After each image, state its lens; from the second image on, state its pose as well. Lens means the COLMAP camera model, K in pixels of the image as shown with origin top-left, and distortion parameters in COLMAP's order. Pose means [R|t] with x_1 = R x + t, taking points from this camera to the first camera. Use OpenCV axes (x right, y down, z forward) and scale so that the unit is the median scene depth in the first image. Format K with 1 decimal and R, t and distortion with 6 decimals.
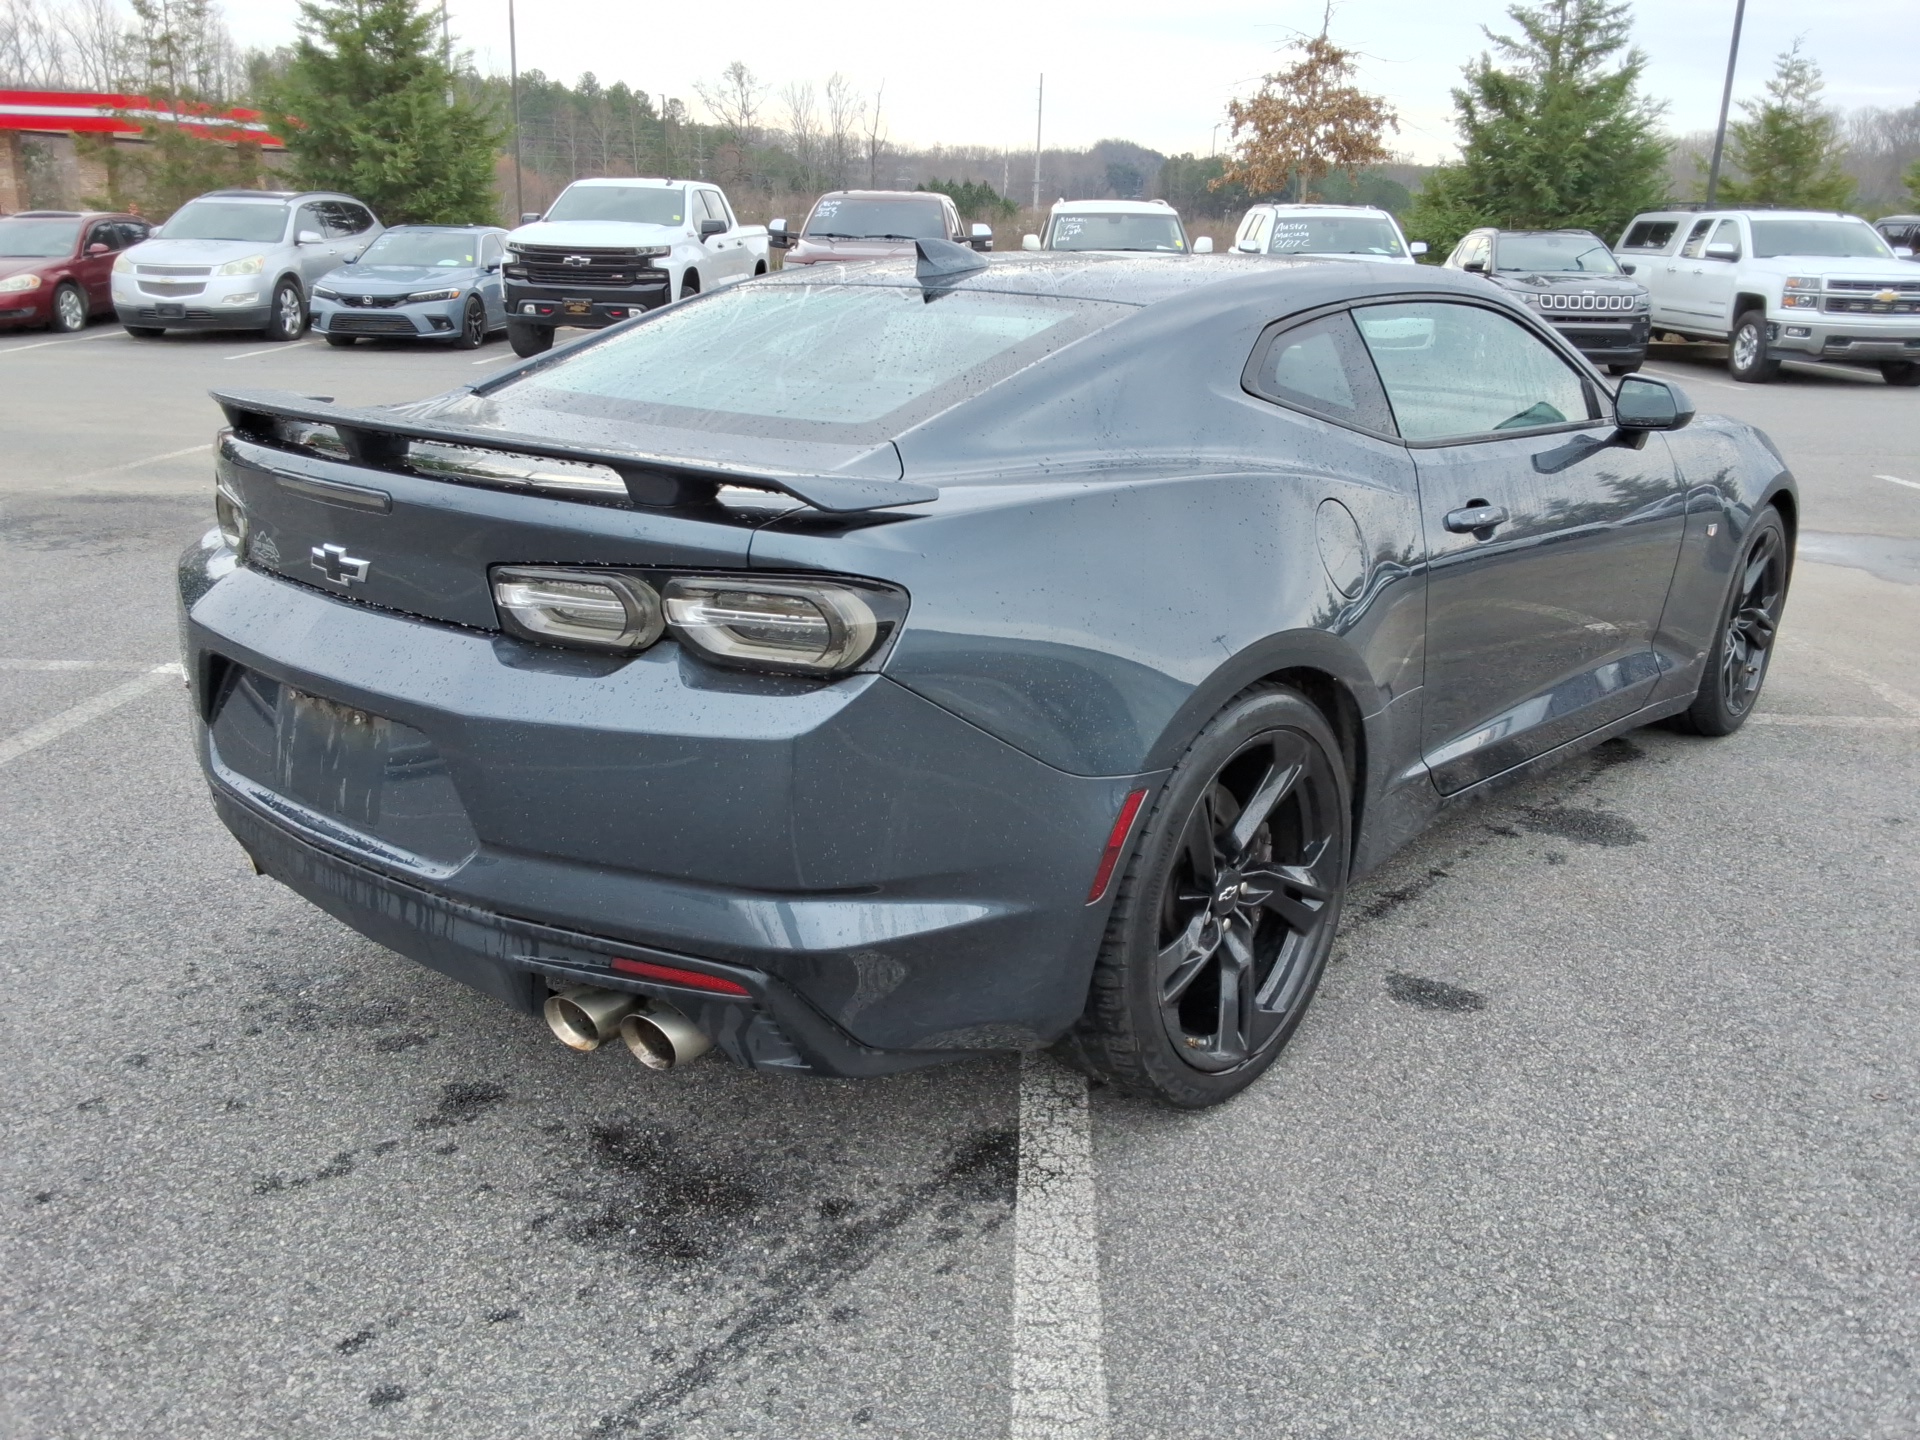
lens RADIAL K [[1541.0, 0, 972.7], [0, 1541.0, 733.1], [0, 0, 1]] dist [0.045610, -0.089209]
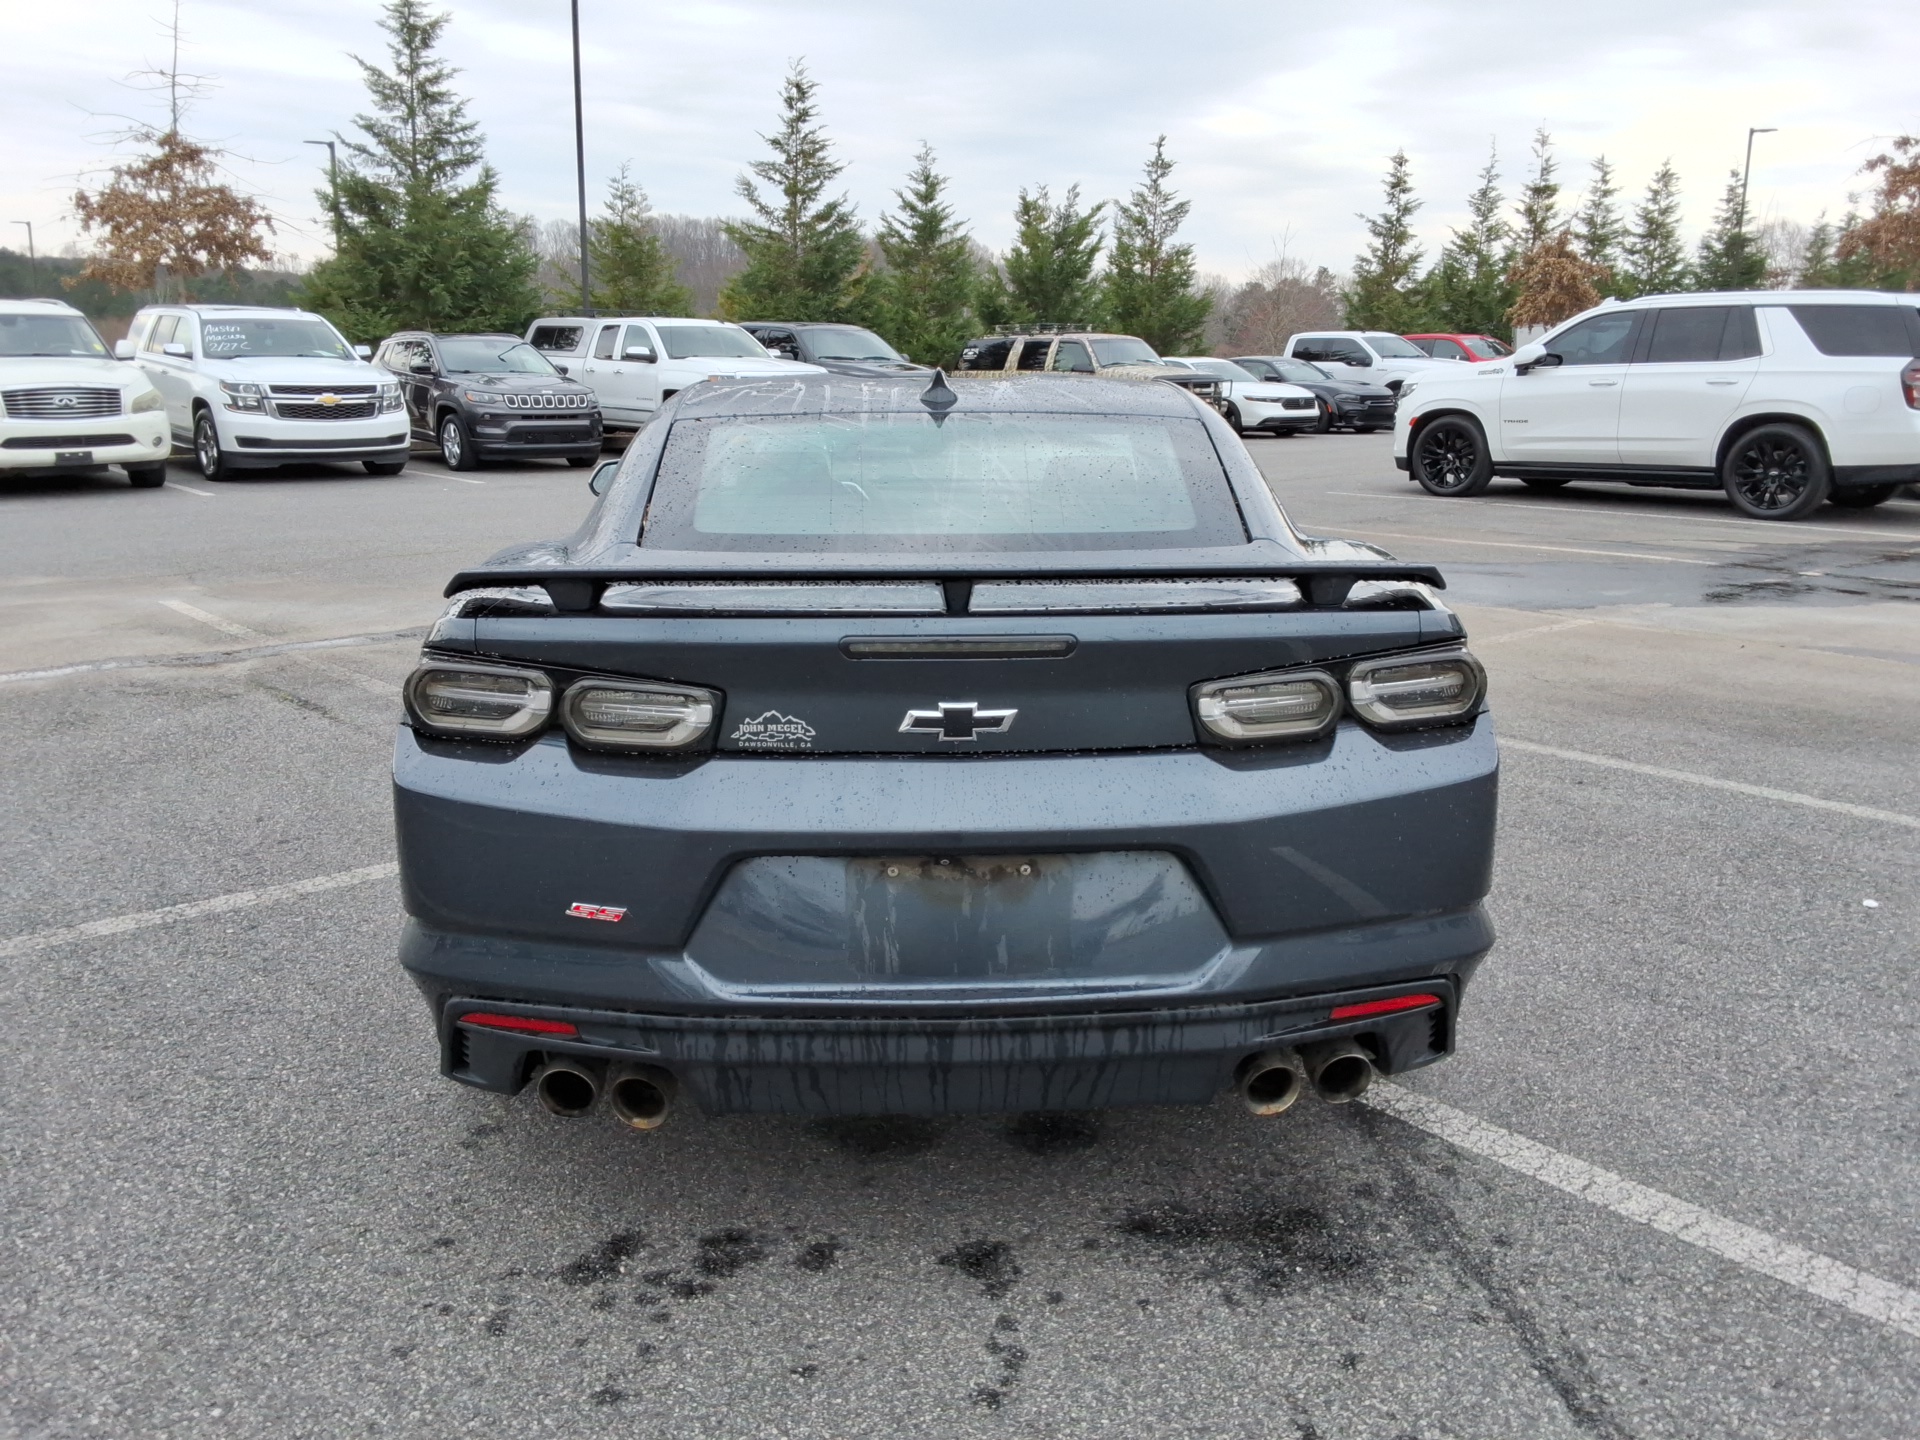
lens RADIAL K [[1541.0, 0, 974.5], [0, 1541.0, 733.0], [0, 0, 1]] dist [0.045610, -0.089209]
pose [[0.730295, -0.169497, 0.661770, -0.100936], [0.207762, 0.977950, 0.021203, -0.011645], [-0.650772, 0.122006, 0.749407, 0.026959]]
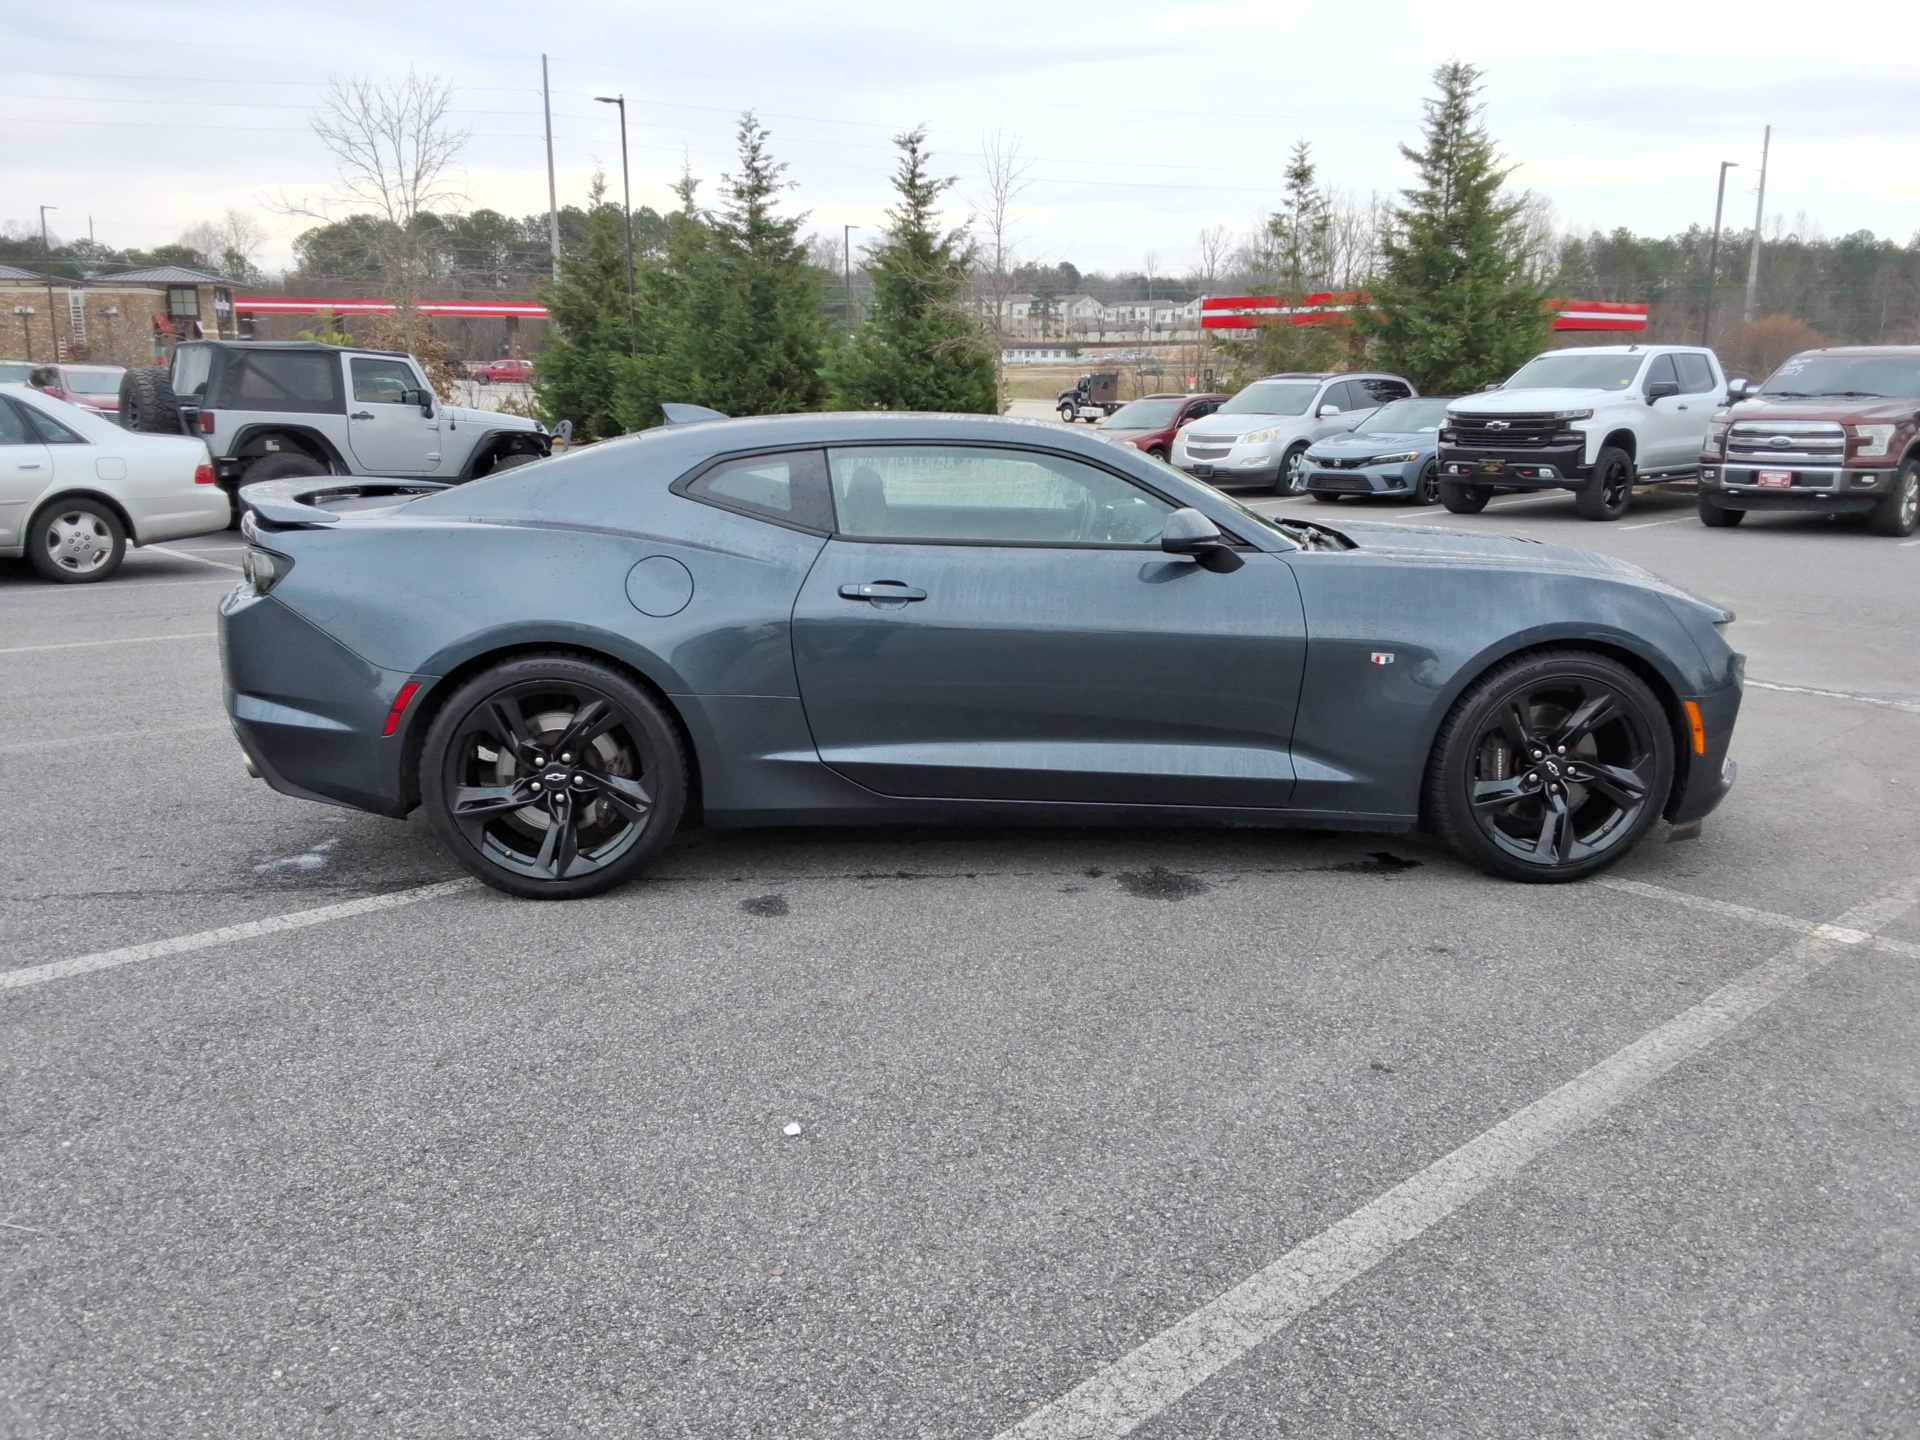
lens RADIAL K [[1541.0, 0, 965.1], [0, 1541.0, 718.2], [0, 0, 1]] dist [0.045610, -0.089209]
pose [[0.715726, 0.114598, -0.688915, 0.614237], [-0.190855, 0.980990, -0.035099, 0.004687], [0.671797, 0.156605, 0.723992, 0.020490]]
